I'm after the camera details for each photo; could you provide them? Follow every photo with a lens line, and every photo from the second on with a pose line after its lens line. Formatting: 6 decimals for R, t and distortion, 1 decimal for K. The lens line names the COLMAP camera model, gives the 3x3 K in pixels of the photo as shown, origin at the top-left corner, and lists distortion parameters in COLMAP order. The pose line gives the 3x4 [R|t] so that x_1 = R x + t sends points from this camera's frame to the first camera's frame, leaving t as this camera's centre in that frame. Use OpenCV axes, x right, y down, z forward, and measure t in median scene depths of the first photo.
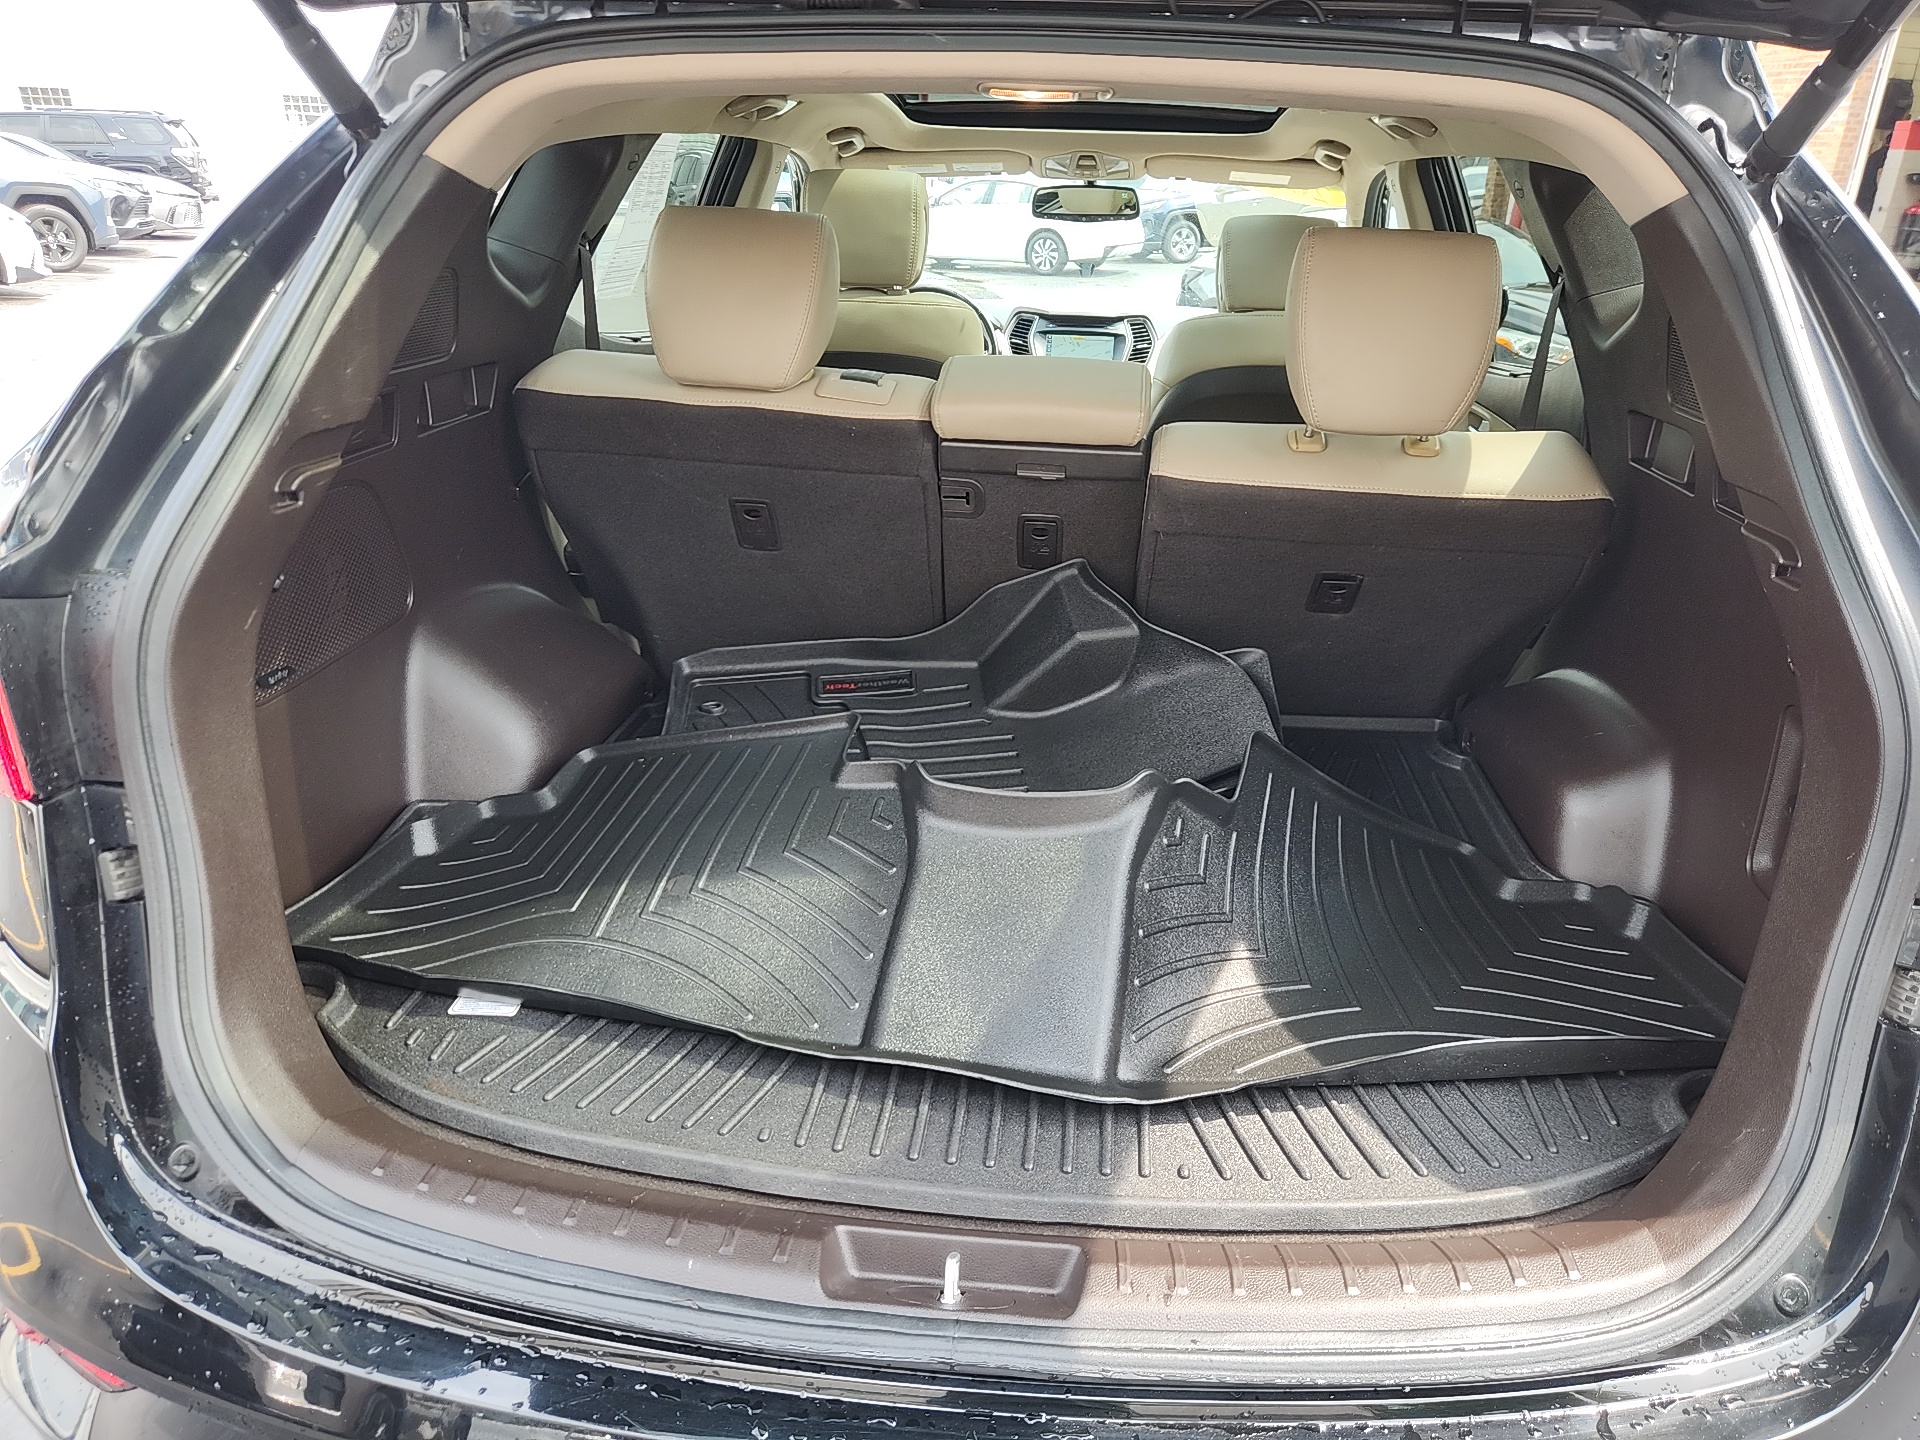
lens RADIAL K [[1307.6, 0, 942.9], [0, 1307.6, 742.7], [0, 0, 1]] dist [0.047541, -0.028349]
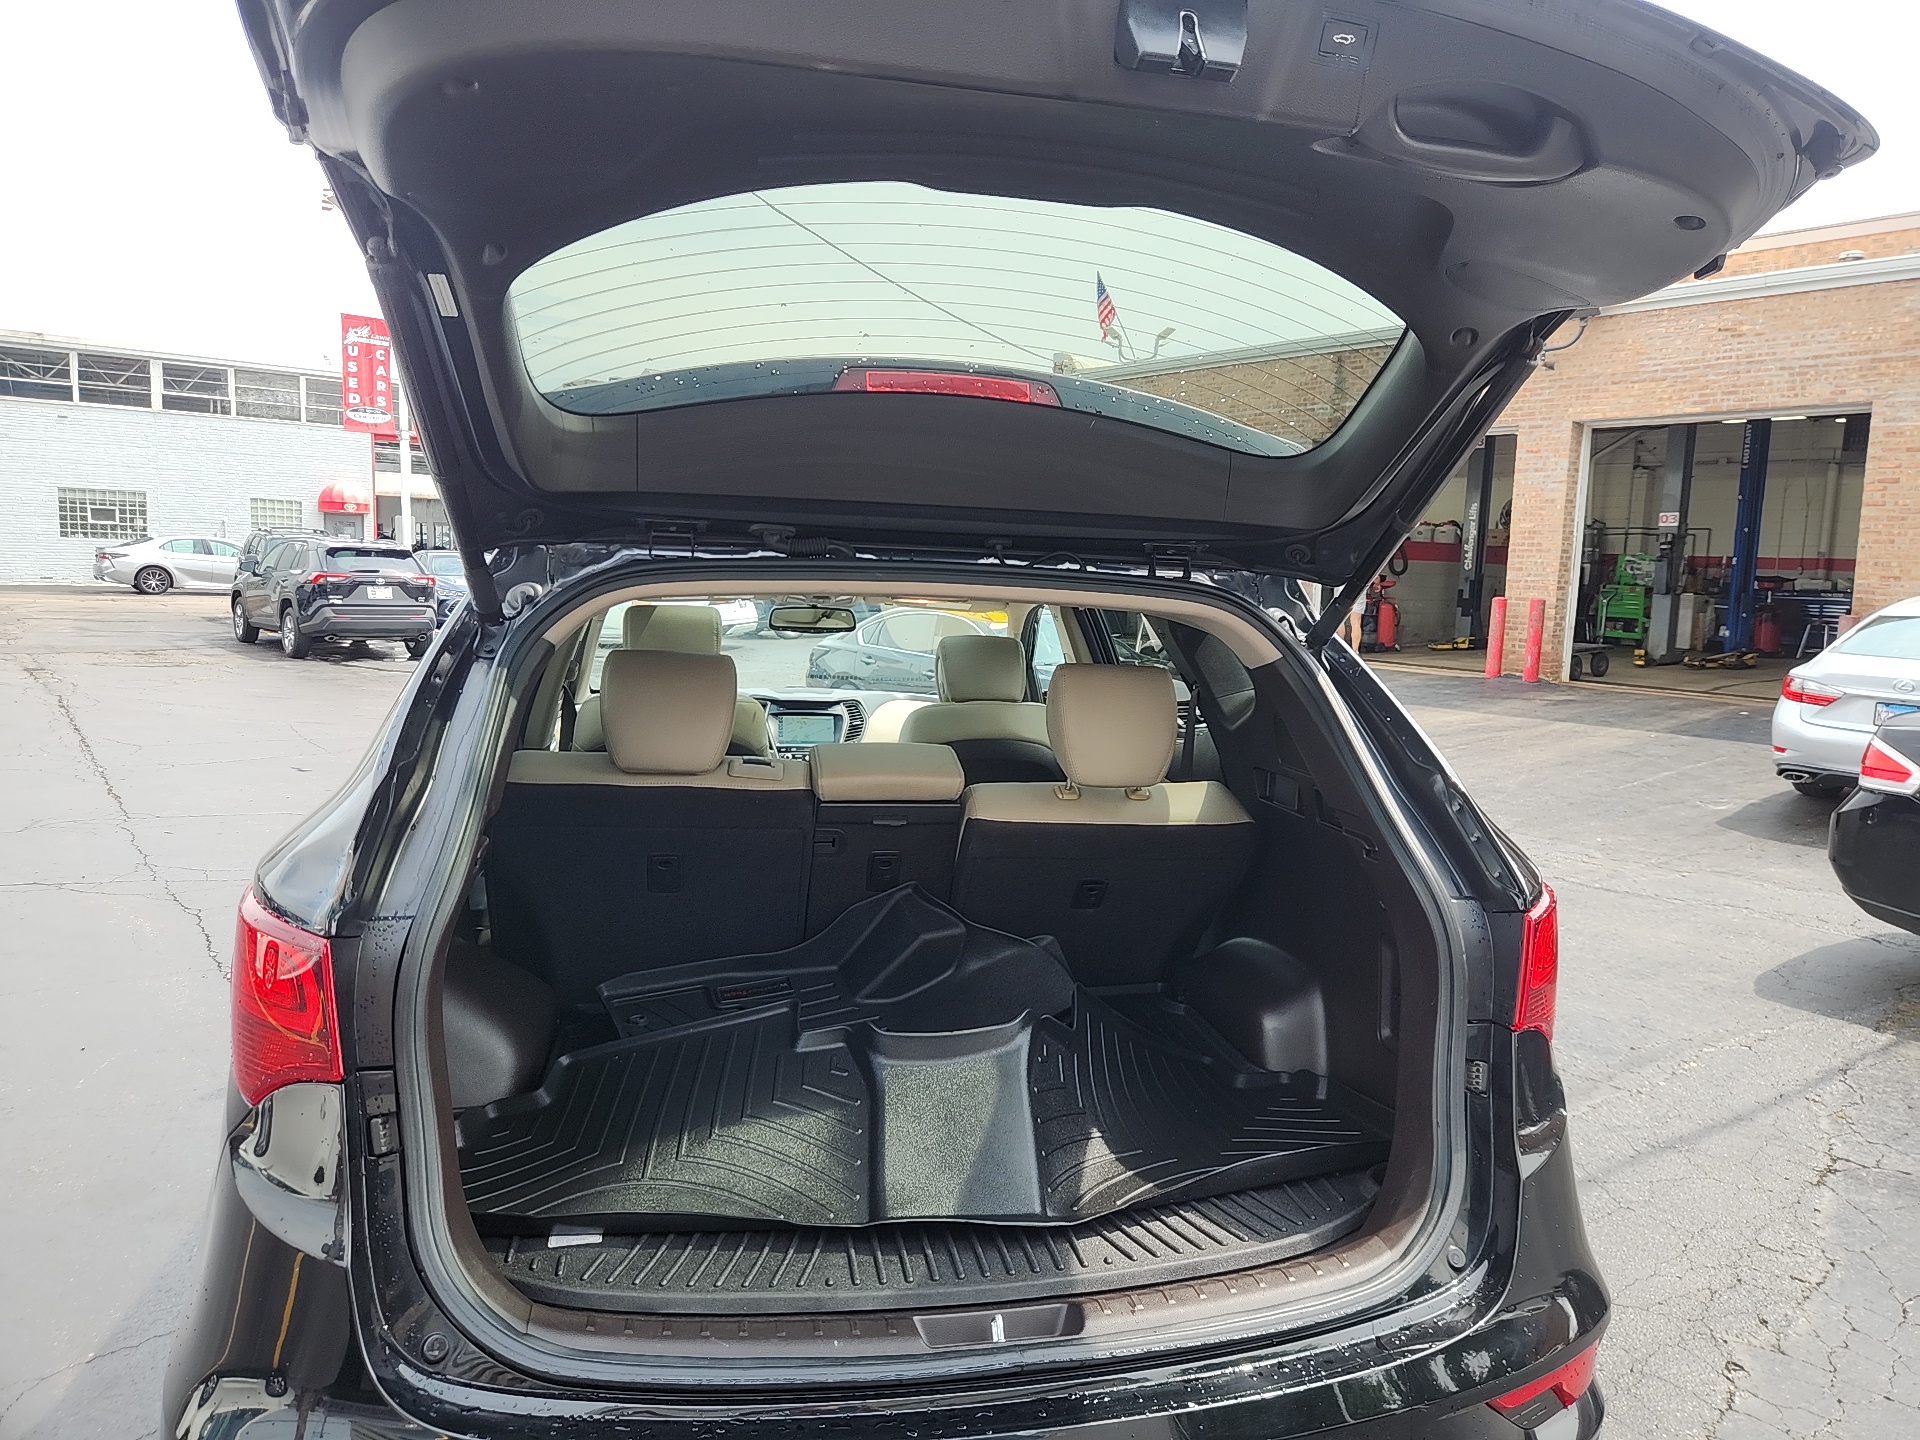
lens RADIAL K [[1307.6, 0, 944.0], [0, 1307.6, 736.8], [0, 0, 1]] dist [0.047541, -0.028349]
pose [[0.957438, -0.030960, 0.286974, -0.334414], [0.107058, 0.961403, -0.253460, 0.085770], [-0.268051, 0.273396, 0.923798, -0.423473]]
